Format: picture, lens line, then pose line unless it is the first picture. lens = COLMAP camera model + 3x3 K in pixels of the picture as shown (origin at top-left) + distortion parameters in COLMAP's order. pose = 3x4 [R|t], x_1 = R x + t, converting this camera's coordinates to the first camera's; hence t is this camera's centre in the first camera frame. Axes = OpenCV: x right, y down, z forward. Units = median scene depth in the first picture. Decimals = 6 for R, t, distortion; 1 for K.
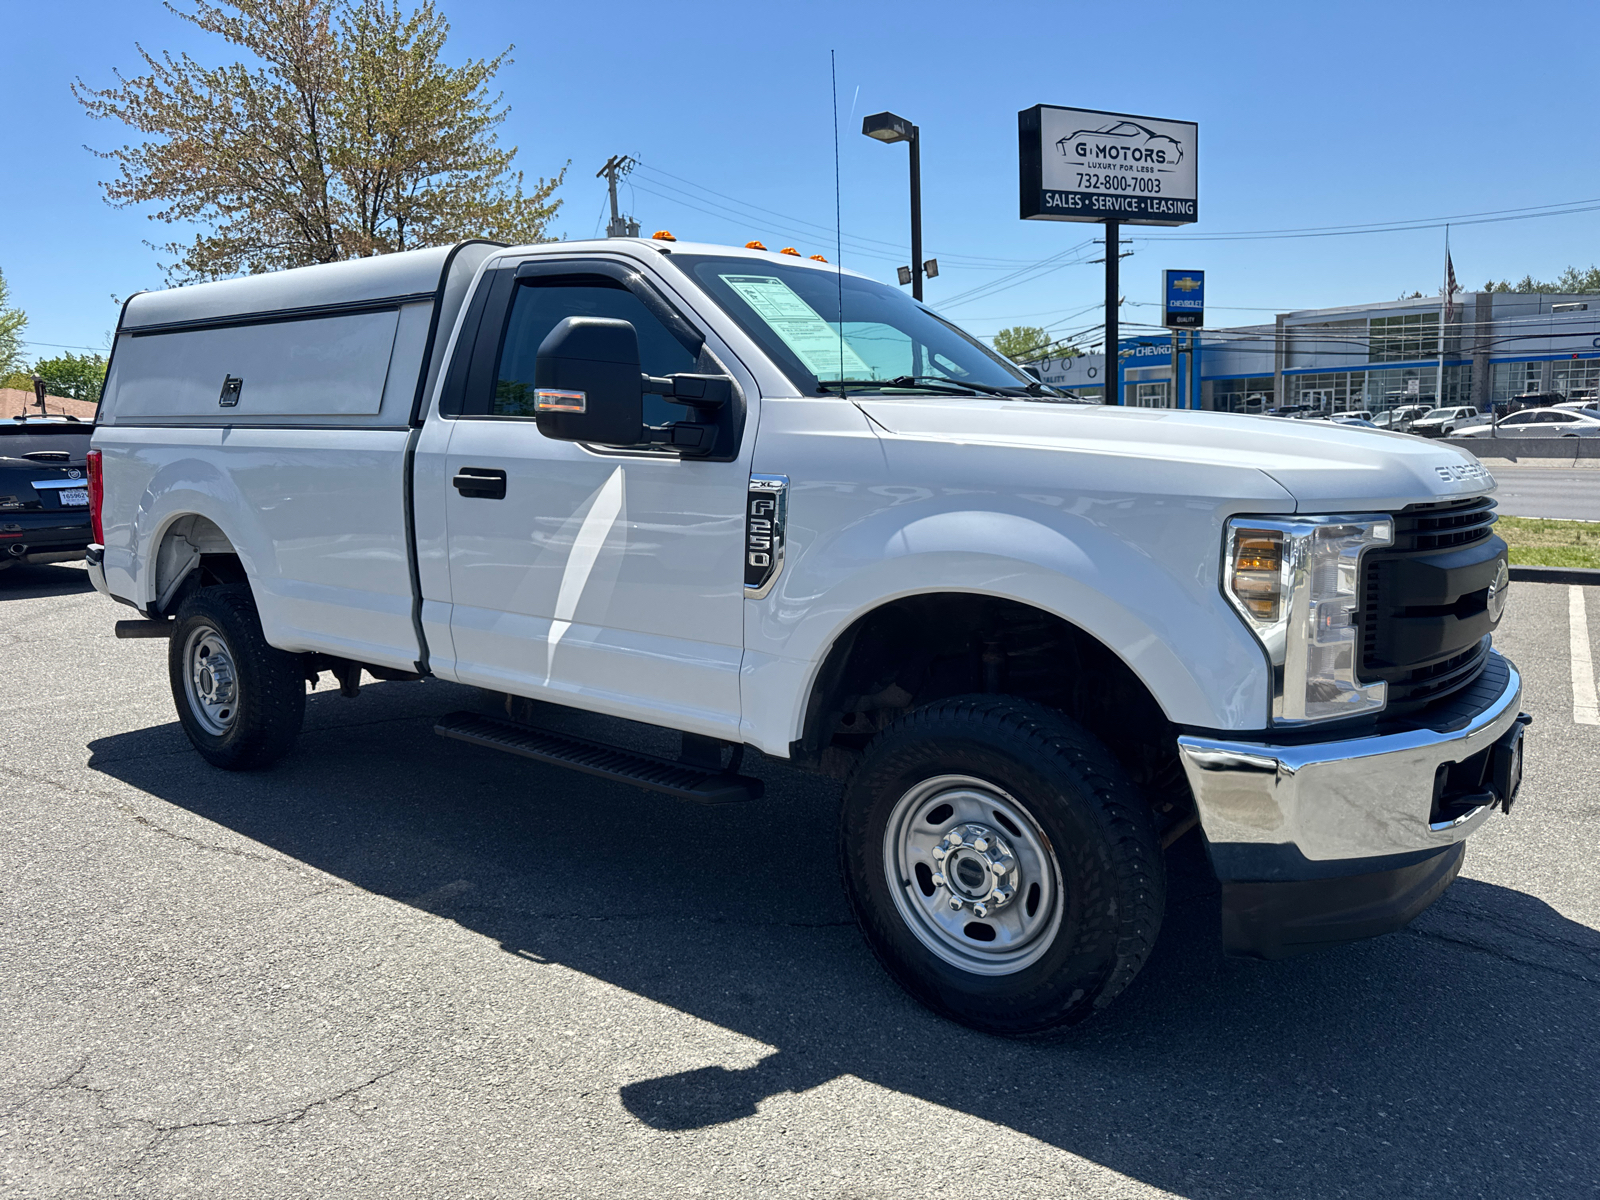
lens RADIAL K [[1127.8, 0, 806.8], [0, 1127.8, 599.2], [0, 0, 1]] dist [0.094294, -0.125333]
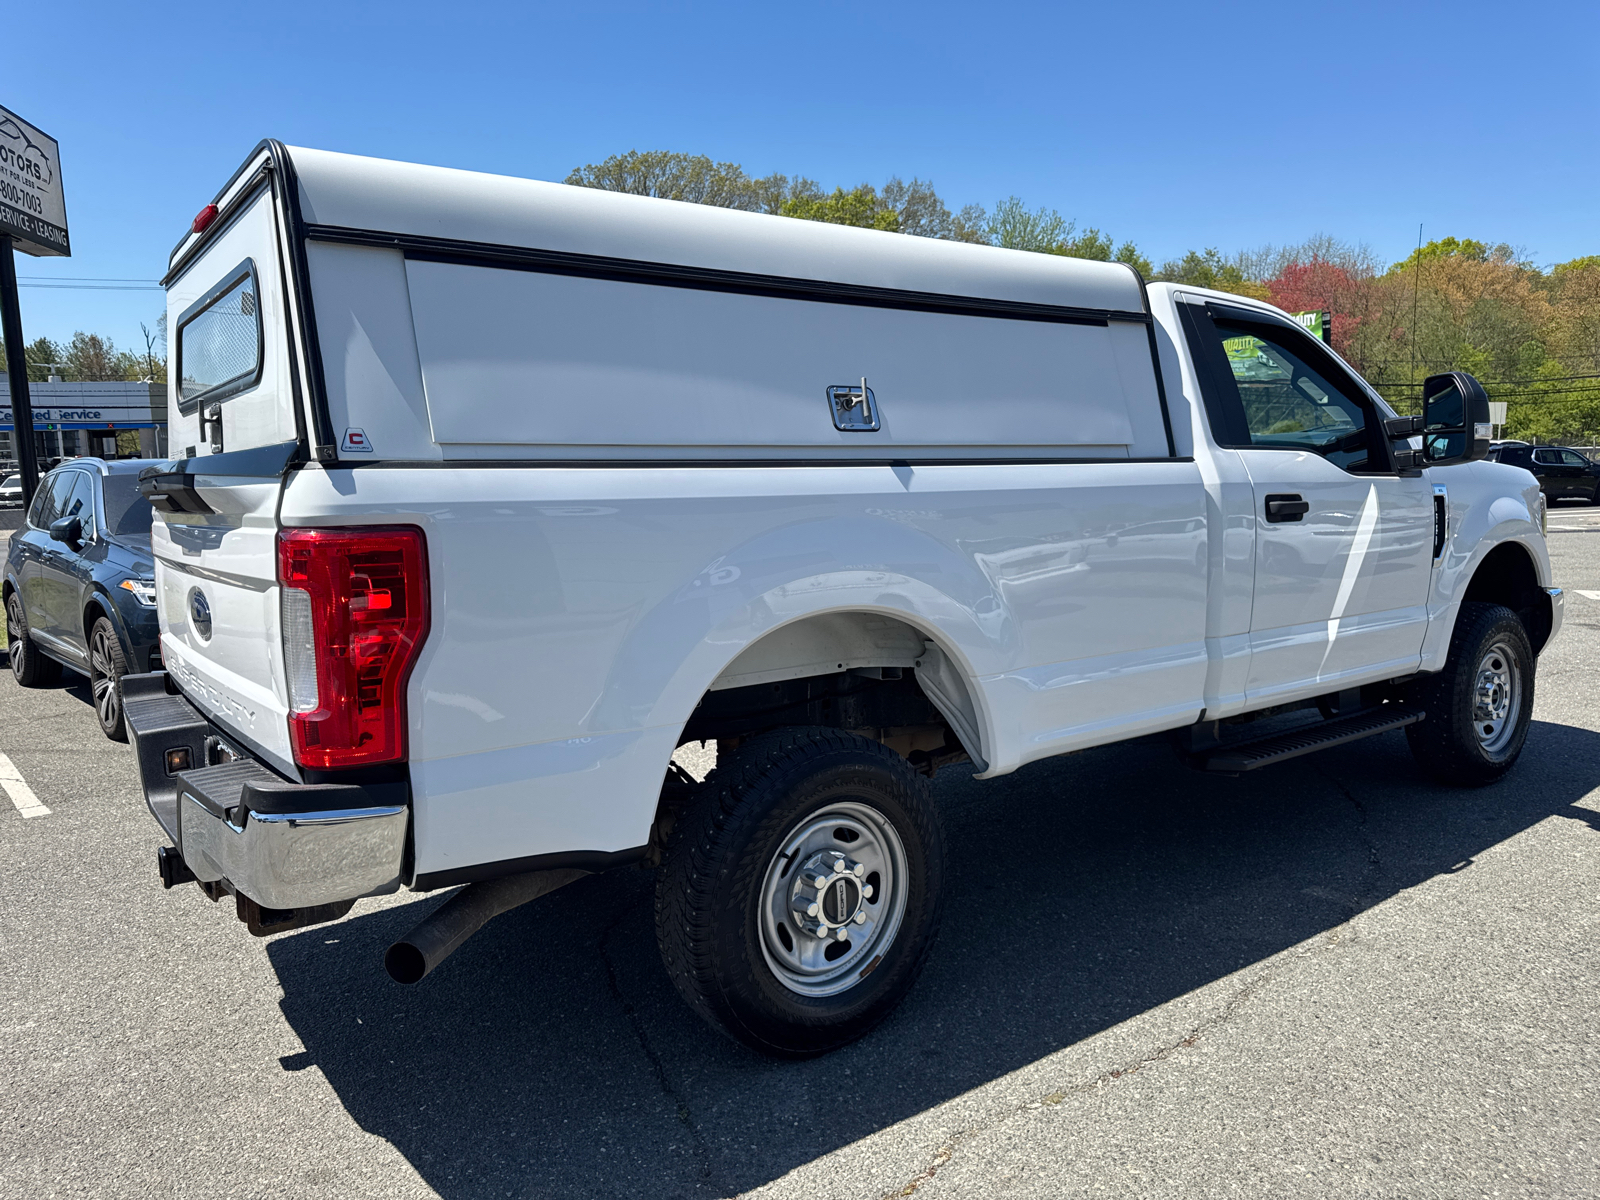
lens RADIAL K [[1156.2, 0, 800.0], [0, 1156.2, 600.0], [0, 0, 1]] dist [0.090696, -0.159466]
pose [[0.275195, -0.100710, 0.956099, -0.390073], [0.169743, 0.983964, 0.054787, -0.041037], [-0.946285, 0.147214, 0.287877, 0.300350]]
